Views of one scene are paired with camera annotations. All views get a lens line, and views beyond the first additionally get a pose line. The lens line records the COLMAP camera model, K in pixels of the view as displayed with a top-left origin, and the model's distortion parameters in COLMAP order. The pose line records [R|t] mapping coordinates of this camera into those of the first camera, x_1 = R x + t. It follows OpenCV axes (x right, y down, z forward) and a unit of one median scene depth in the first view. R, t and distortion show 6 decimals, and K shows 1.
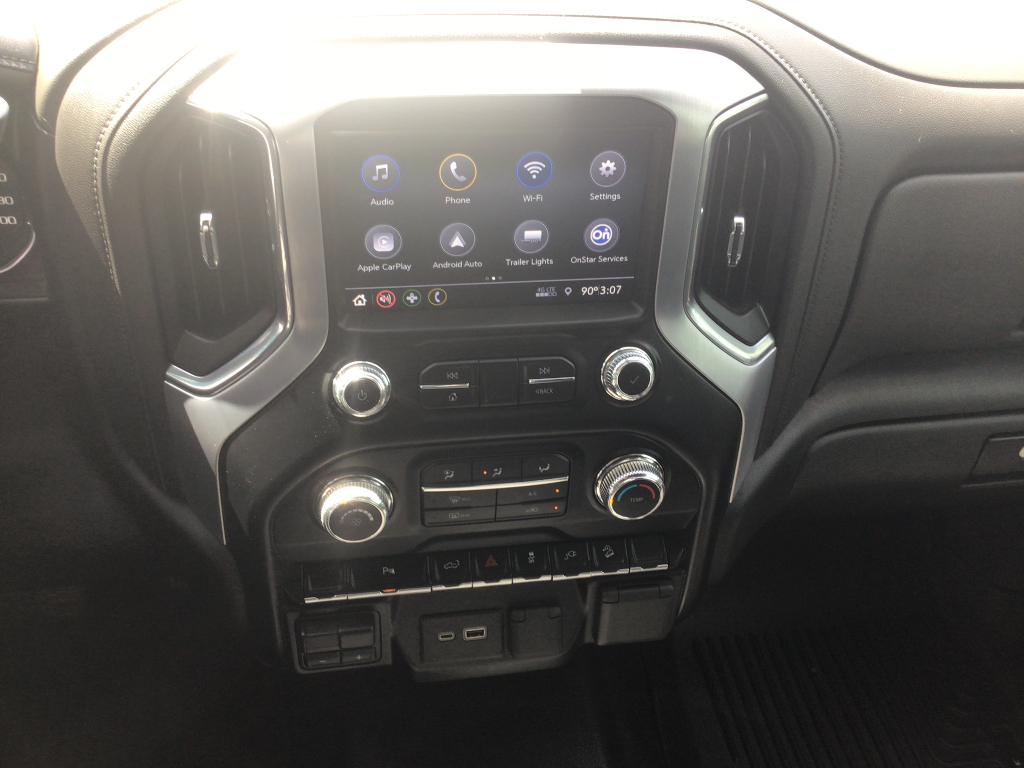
lens RADIAL K [[910.8, 0, 516.8], [0, 910.8, 377.0], [0, 0, 1]] dist [0.071180, -0.094137]
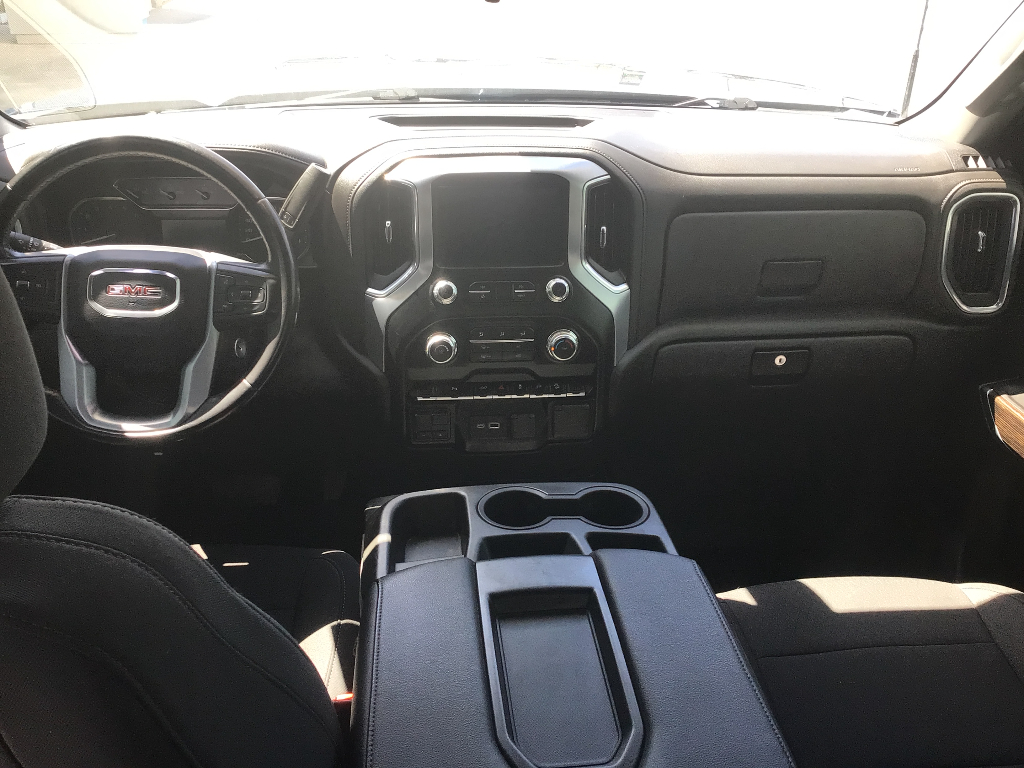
lens RADIAL K [[910.8, 0, 510.5], [0, 910.8, 391.1], [0, 0, 1]] dist [0.071180, -0.094137]
pose [[0.997462, -0.014112, -0.069783, 0.162335], [-0.002159, 0.973713, -0.227769, 0.790022], [0.071163, 0.227342, 0.971211, -1.234711]]
